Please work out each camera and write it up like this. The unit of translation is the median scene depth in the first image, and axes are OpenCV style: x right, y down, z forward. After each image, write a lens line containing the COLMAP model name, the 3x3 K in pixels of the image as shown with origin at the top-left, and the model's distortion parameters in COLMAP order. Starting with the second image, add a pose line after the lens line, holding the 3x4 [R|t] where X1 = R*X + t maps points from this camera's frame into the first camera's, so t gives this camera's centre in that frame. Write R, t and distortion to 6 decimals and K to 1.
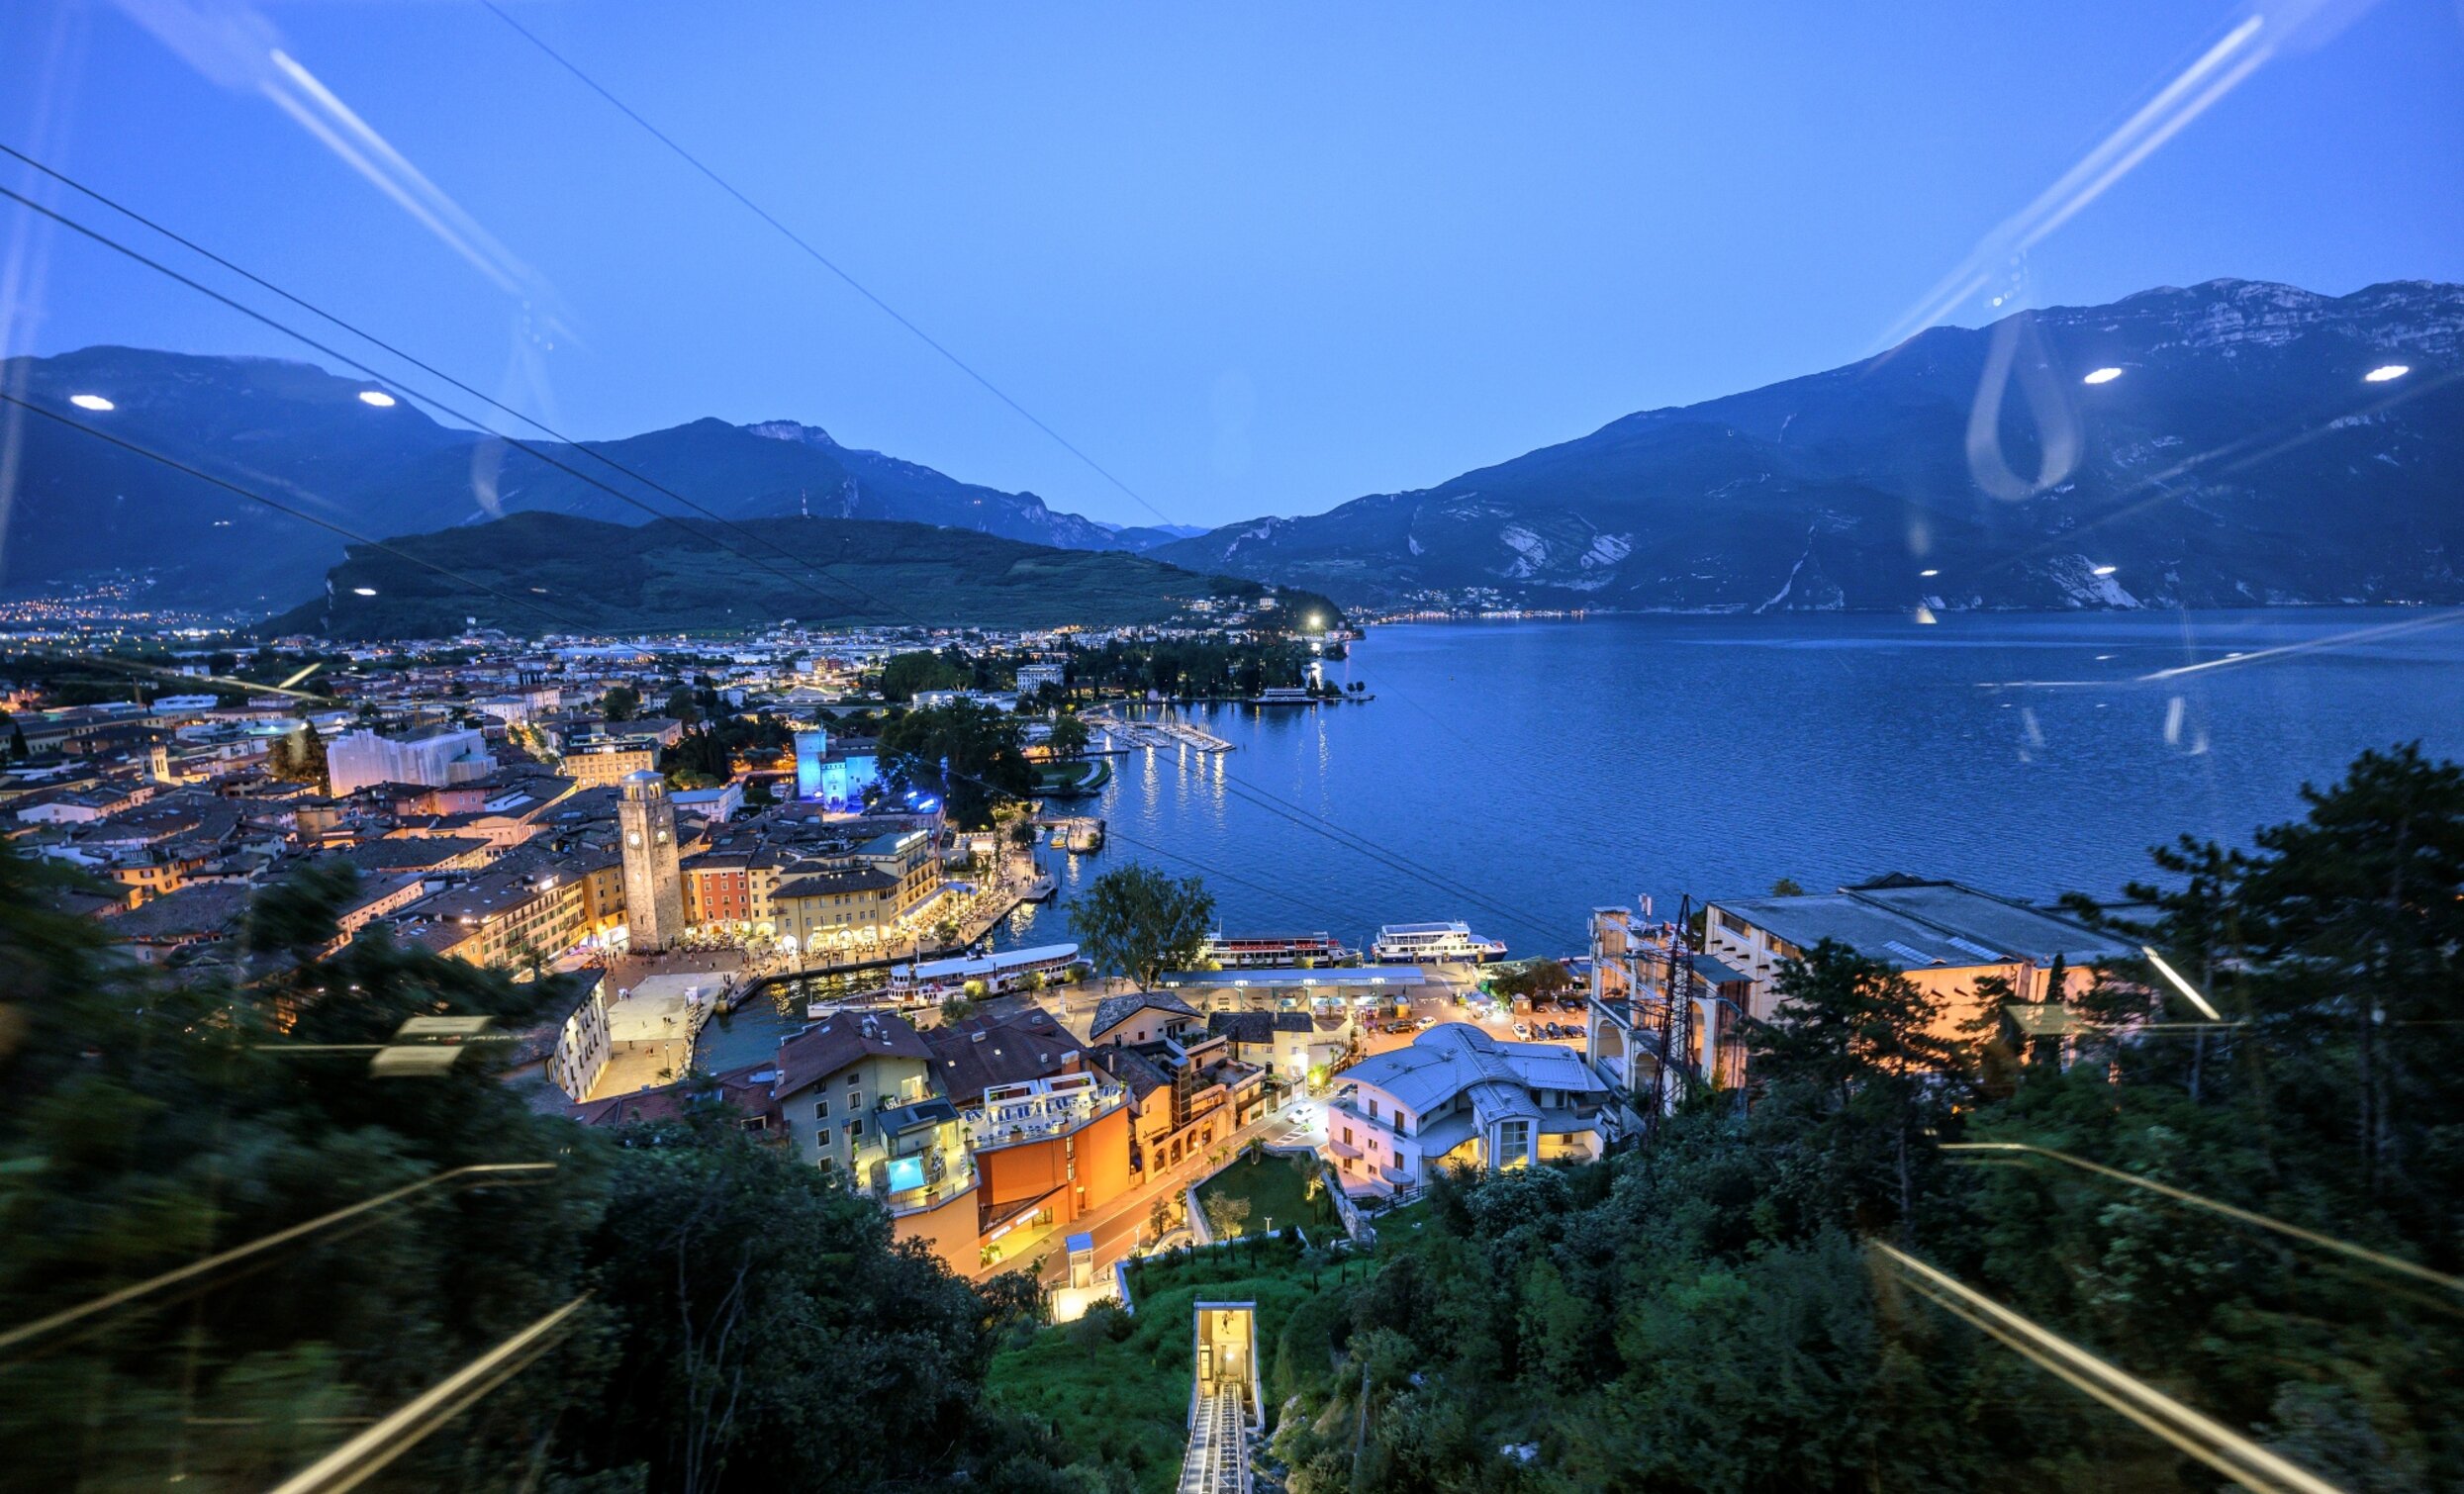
lens RADIAL K [[974.0, 0, 1233.3], [0, 974.0, 741.4], [0, 0, 1]] dist [-0.002085, -0.000030]
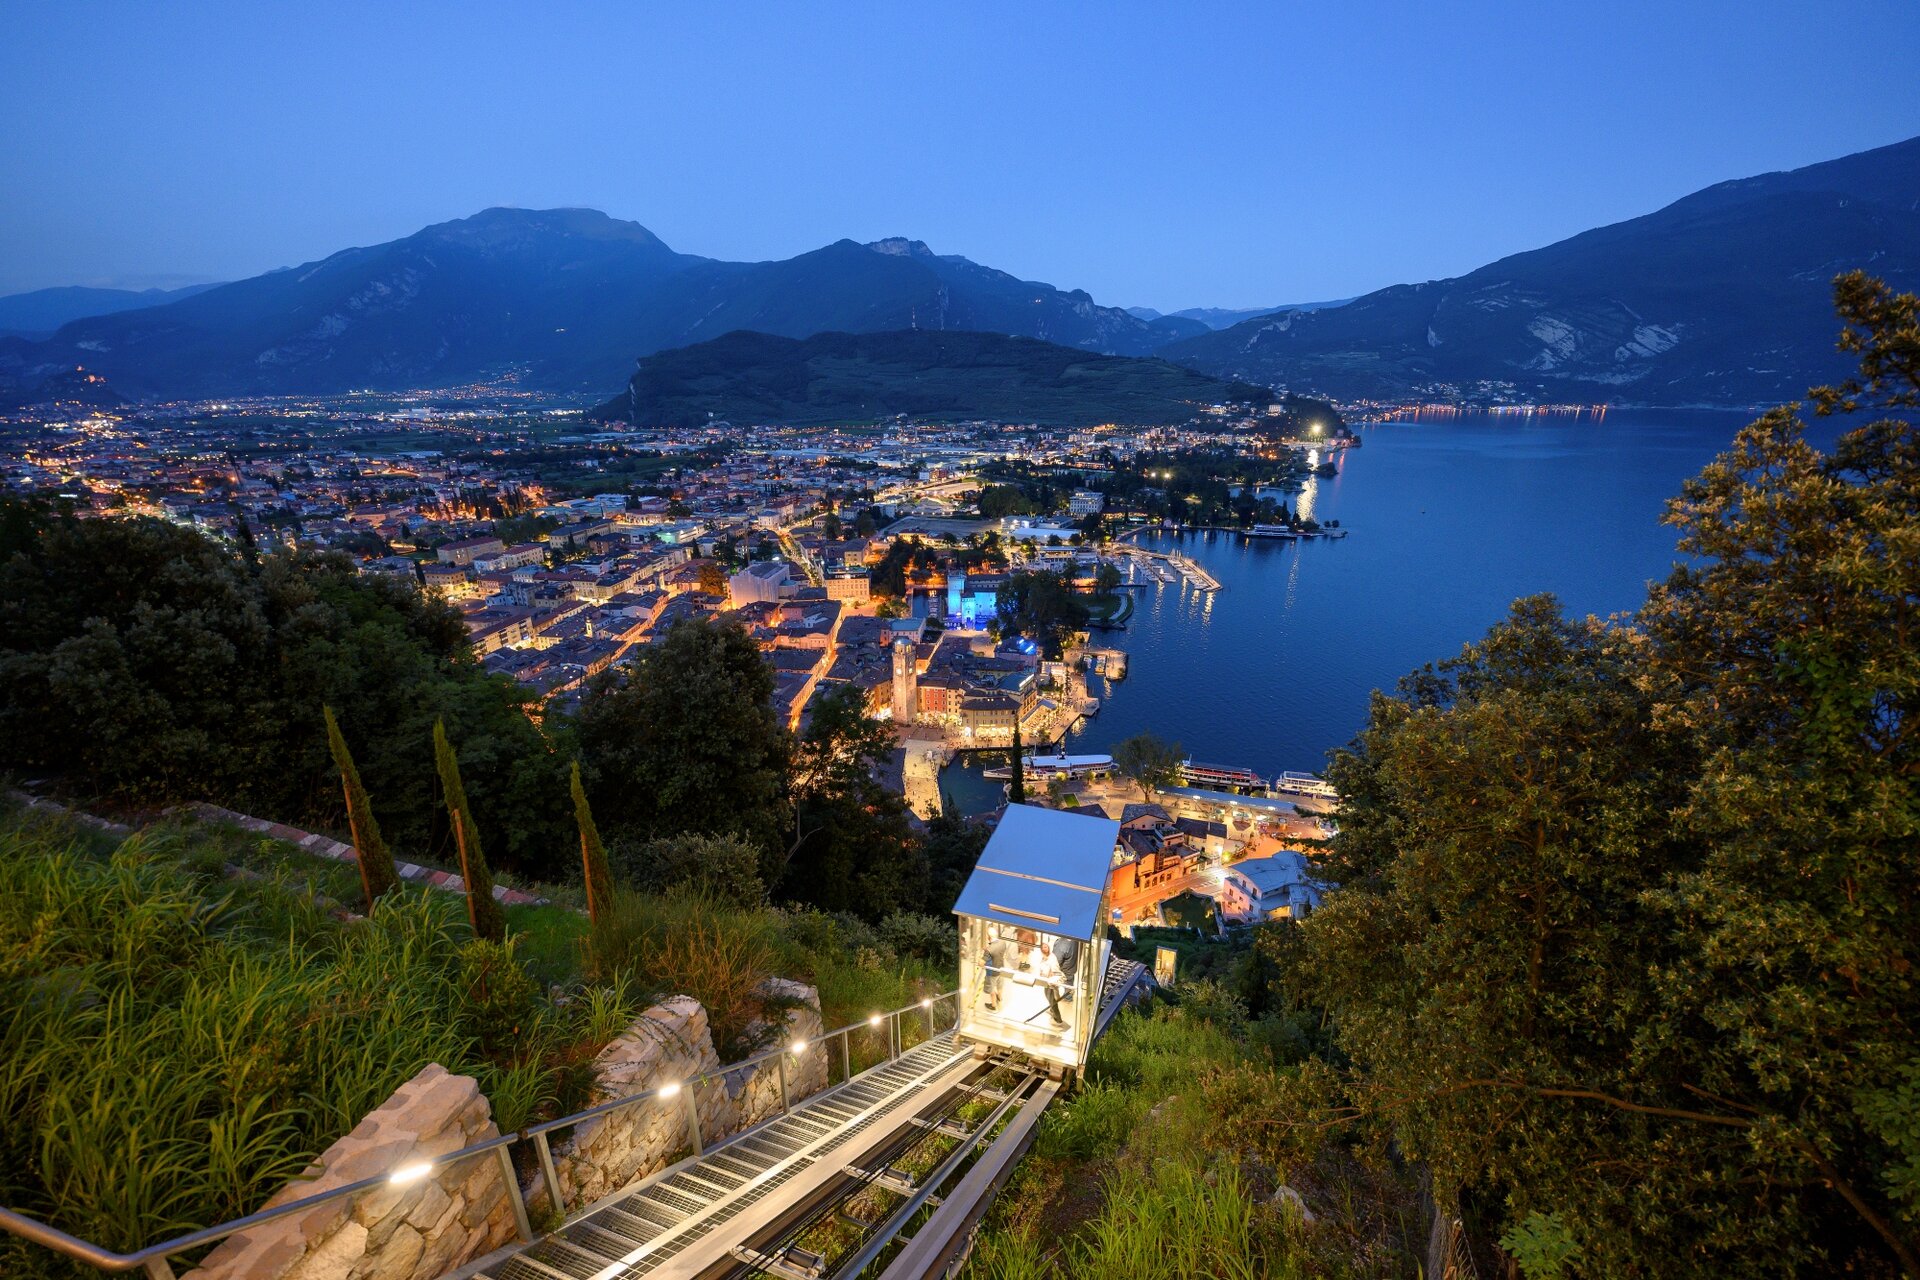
lens RADIAL K [[783.1, 0, 955.4], [0, 783.1, 642.5], [0, 0, 1]] dist [-0.004176, -0.000420]
pose [[0.941693, 0.110254, -0.317896, 0.009414], [-0.046617, 0.978430, 0.201250, -0.191978], [0.333228, -0.174697, 0.926521, -0.309452]]
